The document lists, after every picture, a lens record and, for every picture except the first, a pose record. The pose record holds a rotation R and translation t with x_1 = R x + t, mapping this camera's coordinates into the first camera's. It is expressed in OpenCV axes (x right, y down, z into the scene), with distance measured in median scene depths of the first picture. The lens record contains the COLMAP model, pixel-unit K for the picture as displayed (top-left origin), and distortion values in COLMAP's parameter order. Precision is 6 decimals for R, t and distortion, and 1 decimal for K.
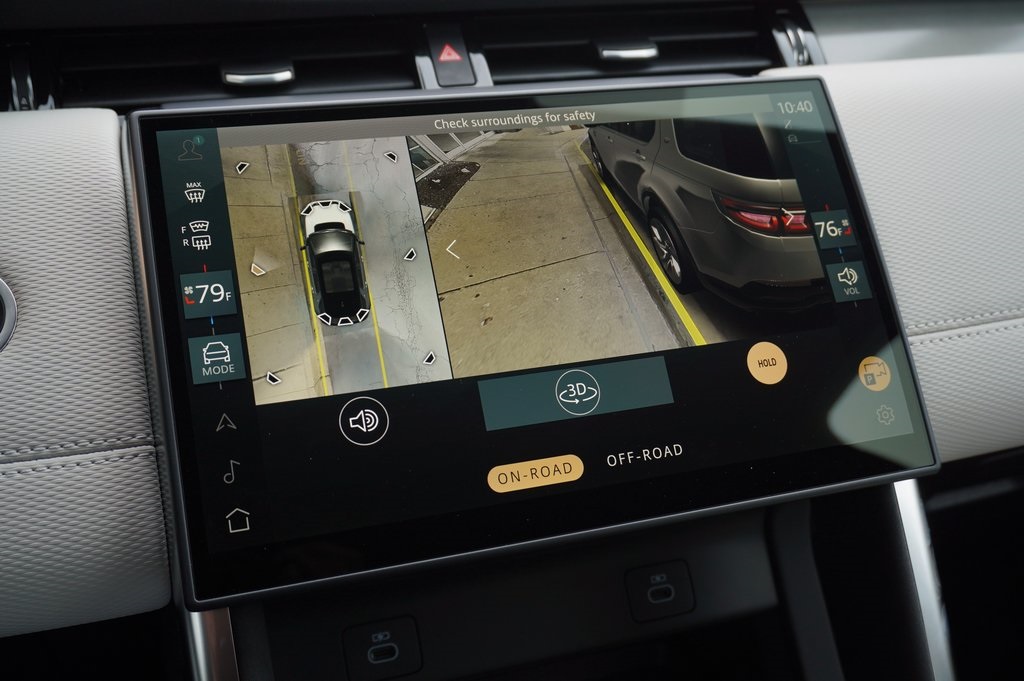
lens RADIAL K [[1059.6, 0, 512.0], [0, 1059.6, 340.5], [0, 0, 1]] dist [-0.001969, 0.008749]
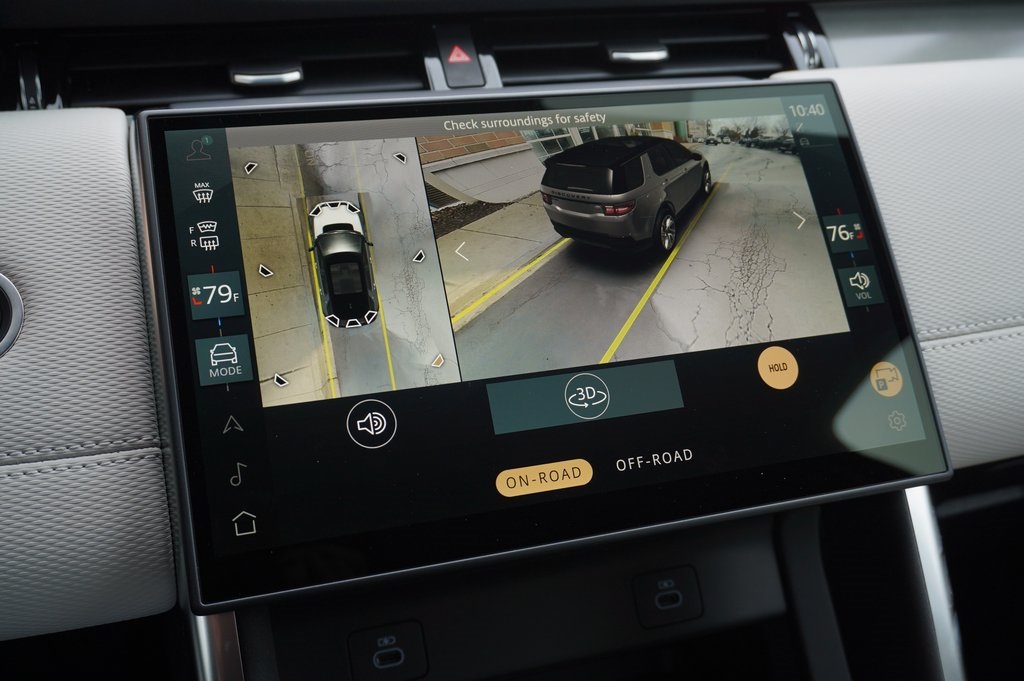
lens RADIAL K [[1059.6, 0, 512.0], [0, 1059.6, 340.5], [0, 0, 1]] dist [-0.001969, 0.008749]
pose [[0.999976, 0.005562, -0.004093, -0.004255], [-0.005575, 0.999979, -0.003173, 0.000287], [0.004076, 0.003195, 0.999987, 0.007268]]
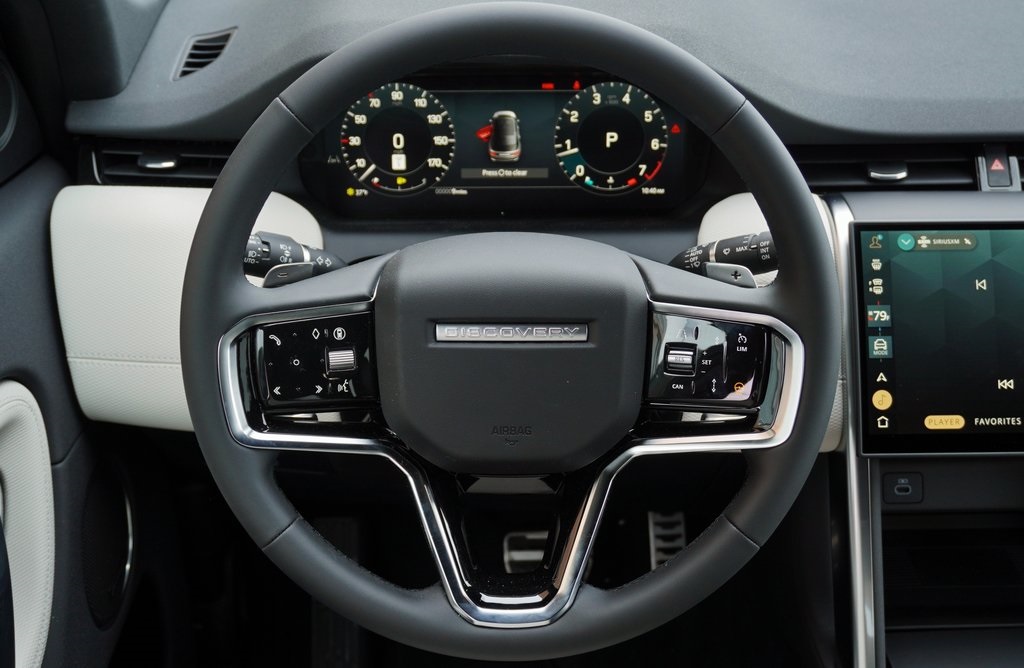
lens RADIAL K [[1230.7, 0, 510.6], [0, 1230.7, 354.1], [0, 0, 1]] dist [-0.003776, 0.025029]
pose [[0.956349, 0.160314, -0.244330, -0.330530], [-0.113778, 0.974384, 0.193984, -0.320654], [0.269169, -0.157717, 0.950091, -1.383810]]
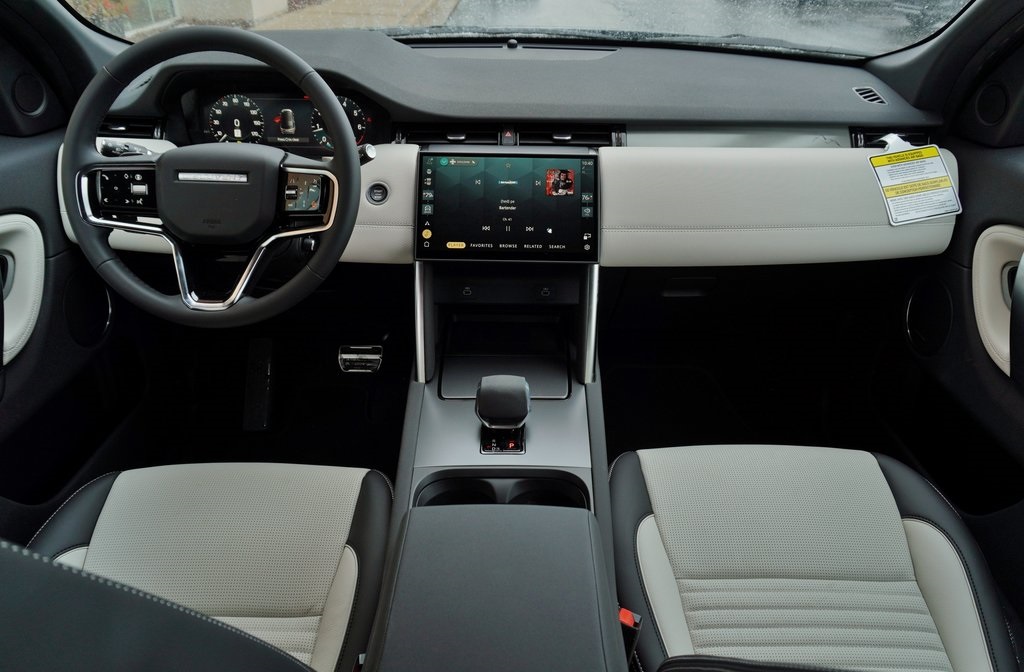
lens RADIAL K [[694.4, 0, 512.0], [0, 694.4, 336.0], [0, 0, 1]] dist [-0.019108, 0.000606]
pose [[0.947338, 0.181597, -0.263768, 0.829788], [-0.136698, 0.974171, 0.179732, -0.034123], [0.289594, -0.134210, 0.947693, -1.573459]]
